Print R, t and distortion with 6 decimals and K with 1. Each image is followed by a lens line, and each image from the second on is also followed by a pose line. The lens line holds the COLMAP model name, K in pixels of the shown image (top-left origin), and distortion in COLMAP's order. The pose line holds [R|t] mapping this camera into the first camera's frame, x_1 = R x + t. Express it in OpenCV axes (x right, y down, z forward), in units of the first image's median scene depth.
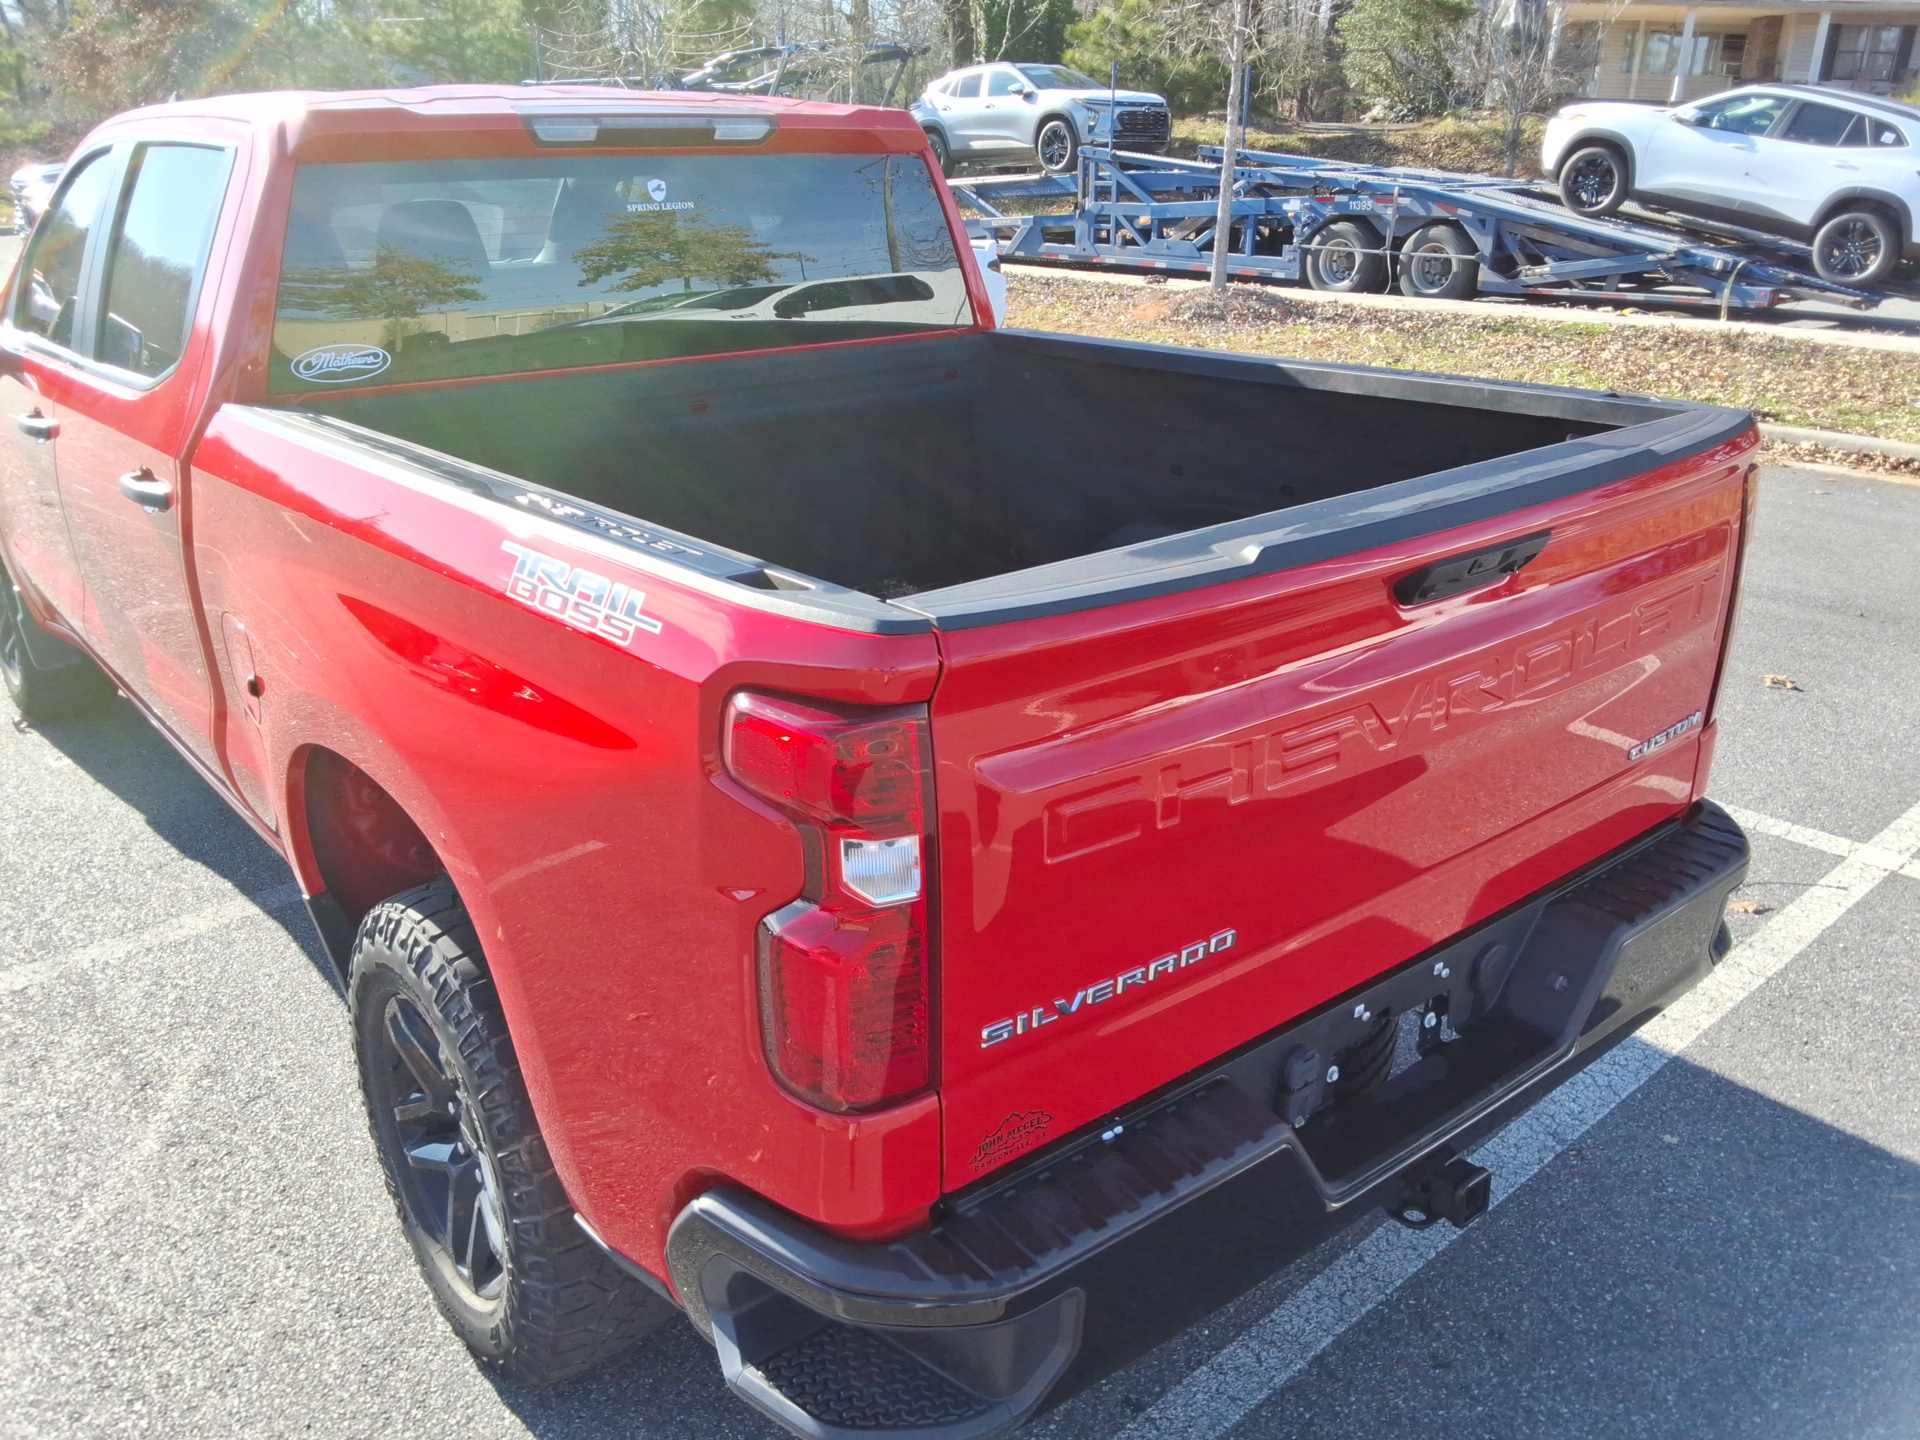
lens RADIAL K [[1551.4, 0, 987.0], [0, 1551.4, 725.2], [0, 0, 1]] dist [0.118386, -0.191109]
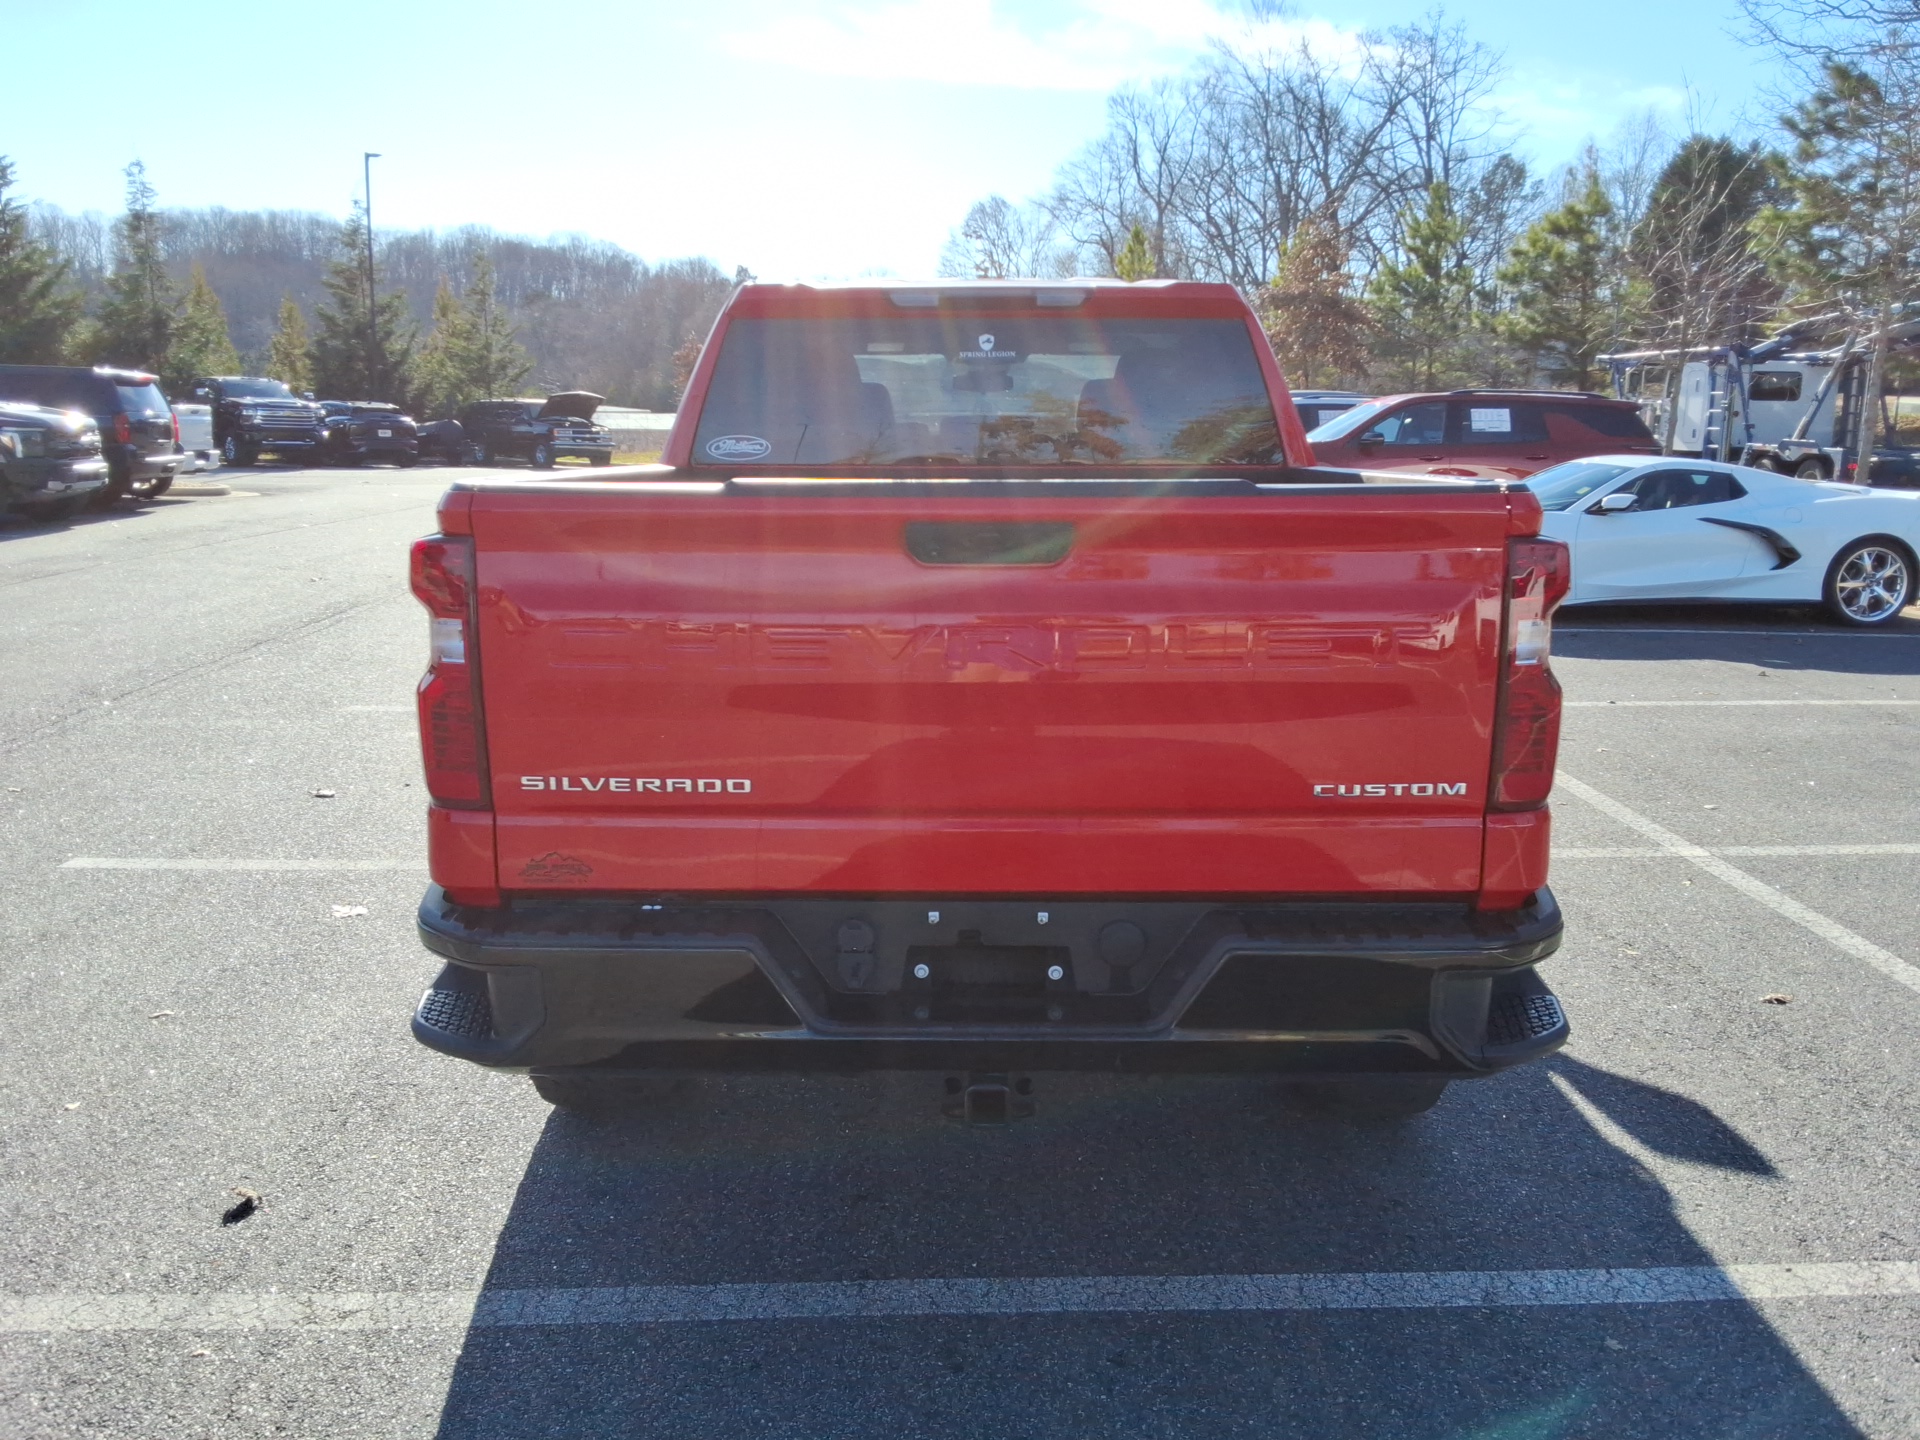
lens RADIAL K [[1551.4, 0, 987.0], [0, 1551.4, 725.2], [0, 0, 1]] dist [0.118386, -0.191109]
pose [[0.751709, 0.127652, -0.647022, 0.118453], [-0.237259, 0.967745, -0.084719, 0.015205], [0.615338, 0.217196, 0.757750, 0.010275]]
